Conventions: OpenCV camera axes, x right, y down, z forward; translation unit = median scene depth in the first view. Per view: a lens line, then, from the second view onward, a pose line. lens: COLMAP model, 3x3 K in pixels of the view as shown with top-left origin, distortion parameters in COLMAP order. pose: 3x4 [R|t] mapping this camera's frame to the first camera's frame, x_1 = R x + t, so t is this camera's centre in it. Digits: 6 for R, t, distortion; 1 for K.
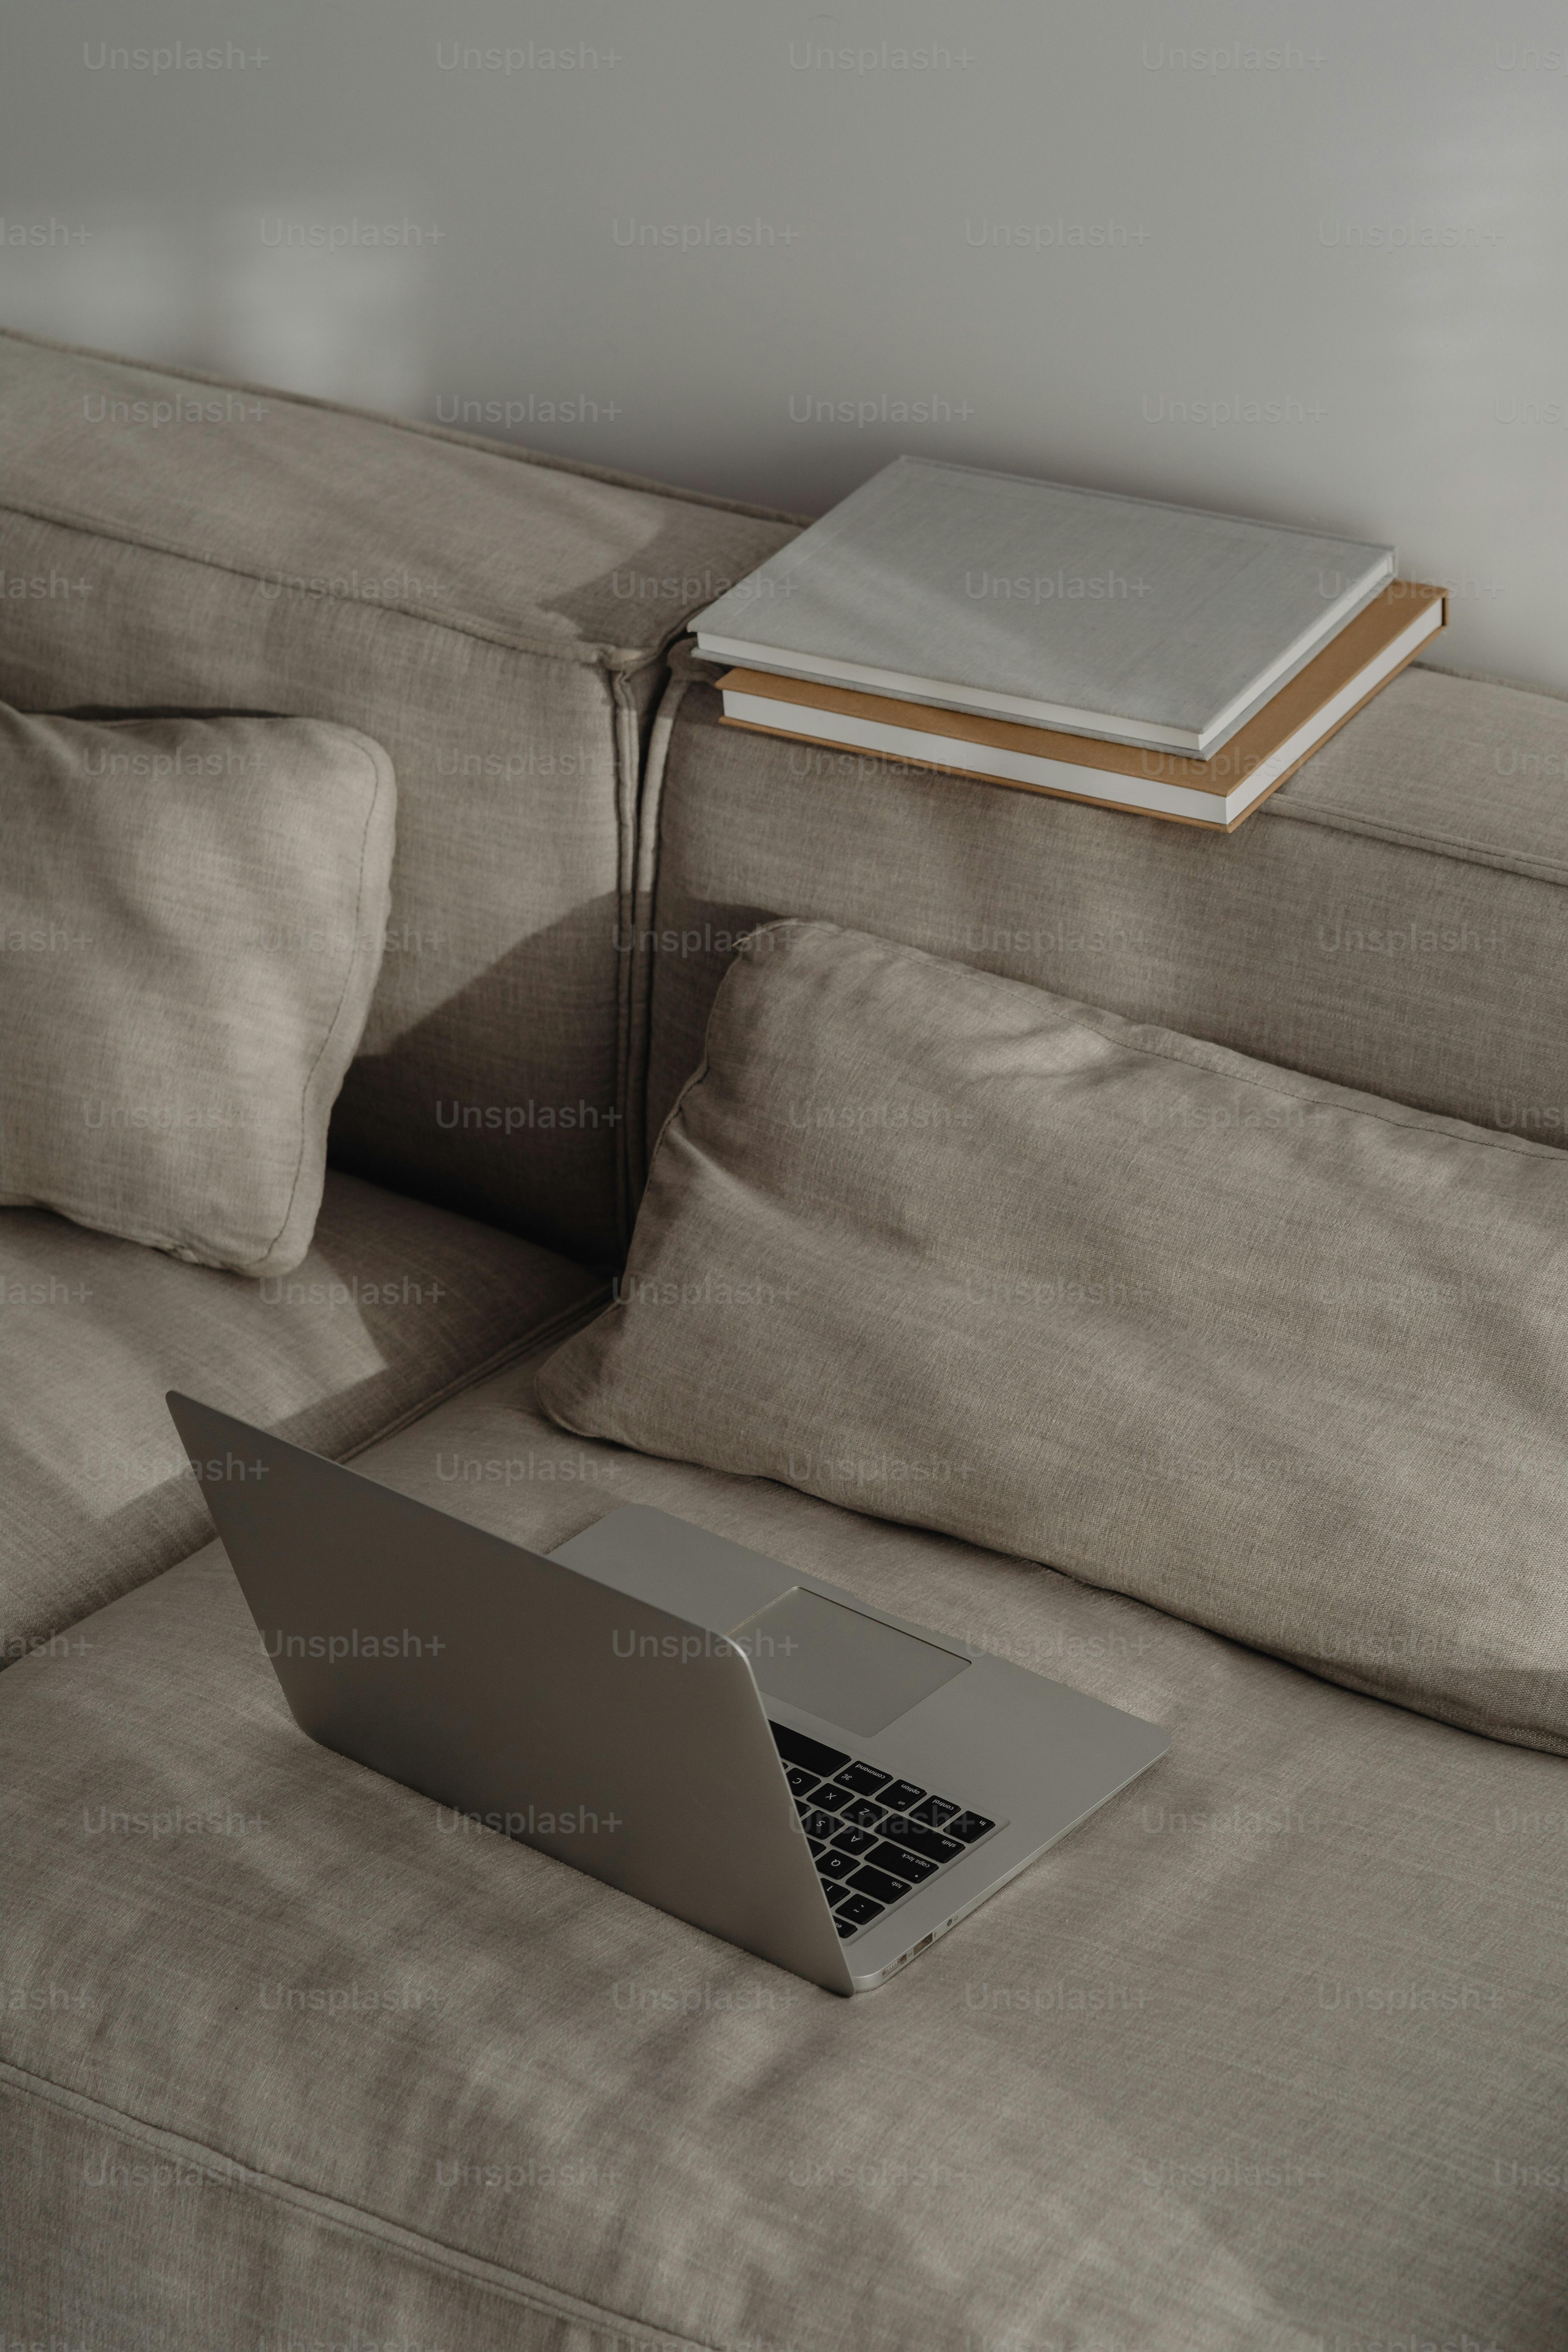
lens RADIAL K [[5706.8, 0, 784.0], [0, 5706.8, 1176.0], [0, 0, 1]] dist [-0.020854, -0.178446]
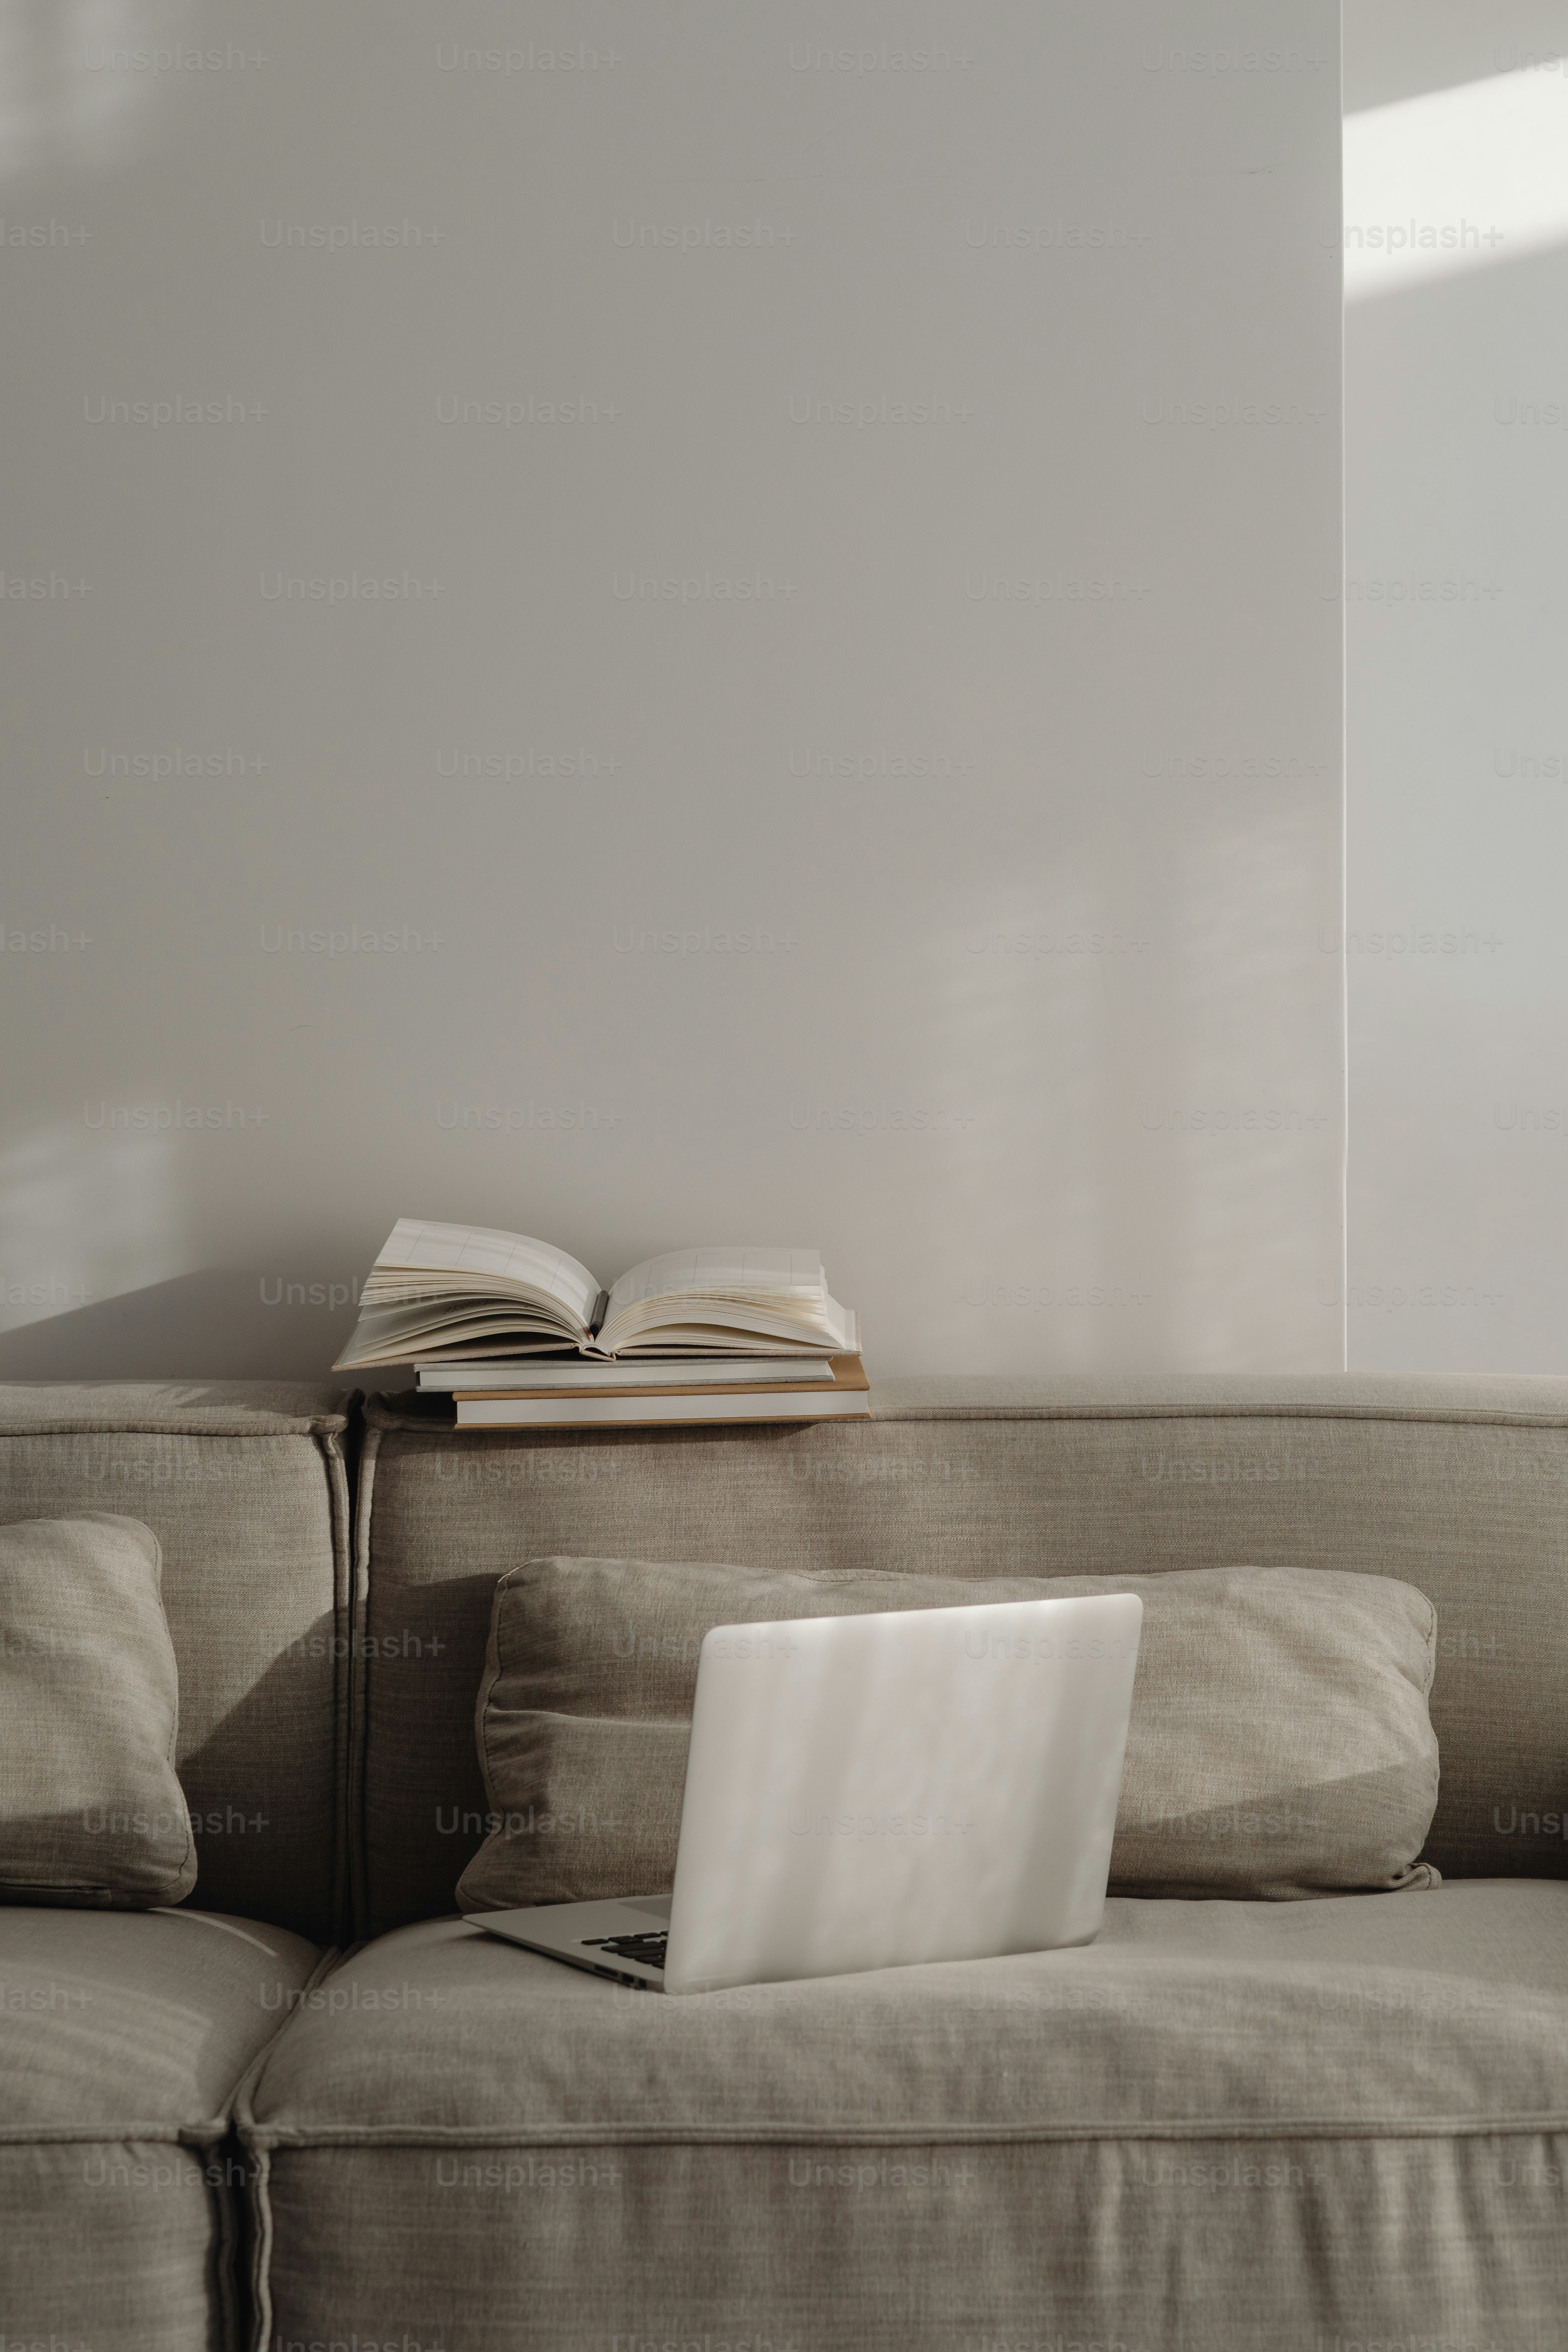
lens RADIAL K [[5706.6, 0, 784.0], [0, 5706.6, 1176.0], [0, 0, 1]] dist [-0.020854, -0.178446]
pose [[0.843219, -0.027918, 0.536845, -0.695587], [0.258752, 0.896432, -0.359802, 0.388702], [-0.471199, 0.442302, 0.763112, -0.102186]]
